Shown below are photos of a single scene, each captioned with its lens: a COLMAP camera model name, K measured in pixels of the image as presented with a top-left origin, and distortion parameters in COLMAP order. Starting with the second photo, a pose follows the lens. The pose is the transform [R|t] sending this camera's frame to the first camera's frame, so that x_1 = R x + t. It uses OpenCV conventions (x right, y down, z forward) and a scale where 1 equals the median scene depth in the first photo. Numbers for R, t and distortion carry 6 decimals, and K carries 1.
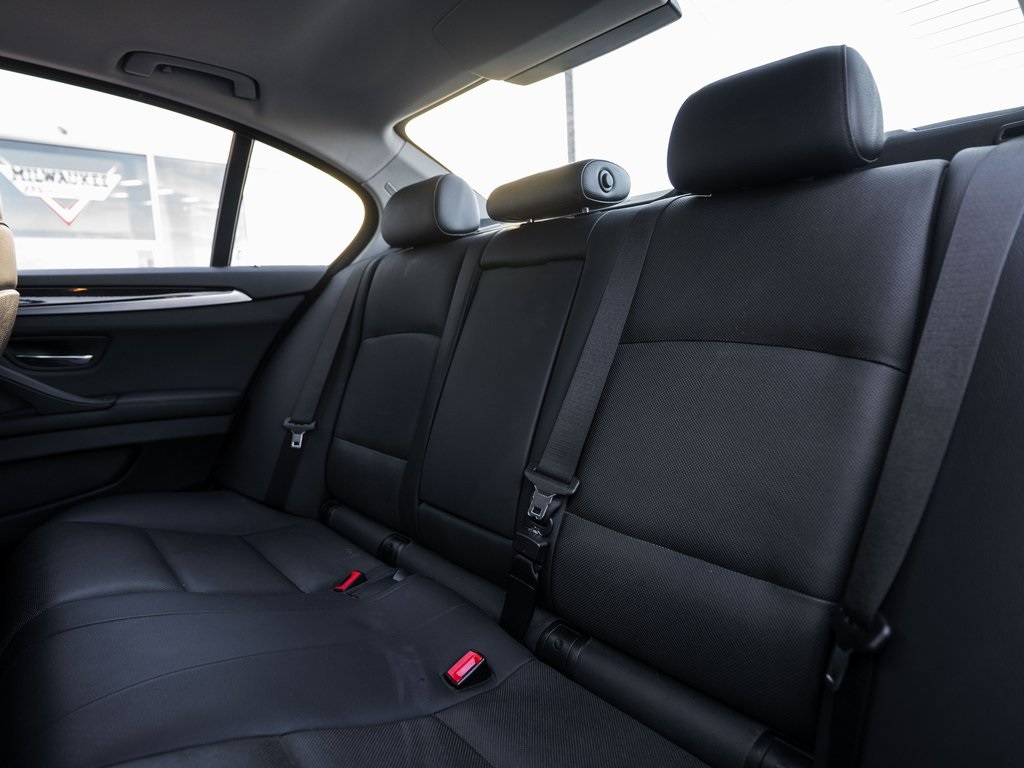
lens RADIAL K [[546.1, 0, 512.0], [0, 546.1, 384.0], [0, 0, 1]] dist [-0.048196, 0.002273]
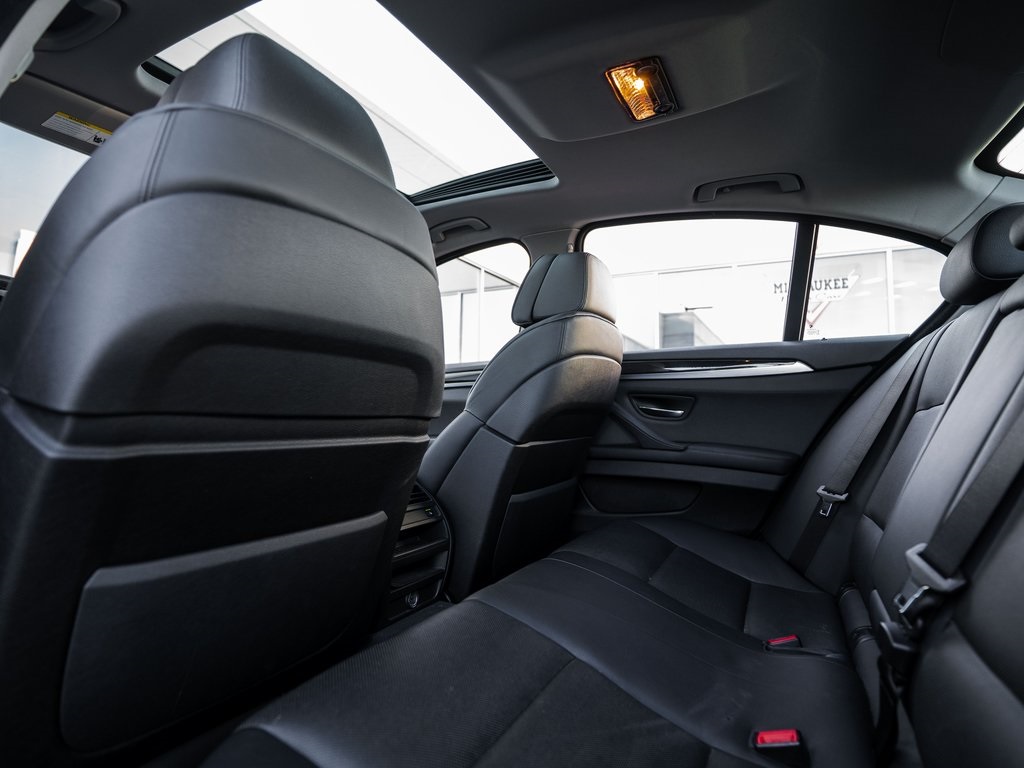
lens RADIAL K [[546.1, 0, 512.0], [0, 546.1, 384.0], [0, 0, 1]] dist [-0.048196, 0.002273]
pose [[0.377272, -0.004010, -0.926094, 0.291967], [-0.153518, 0.985885, -0.066809, 0.033470], [0.913290, 0.167378, 0.371331, 0.082734]]
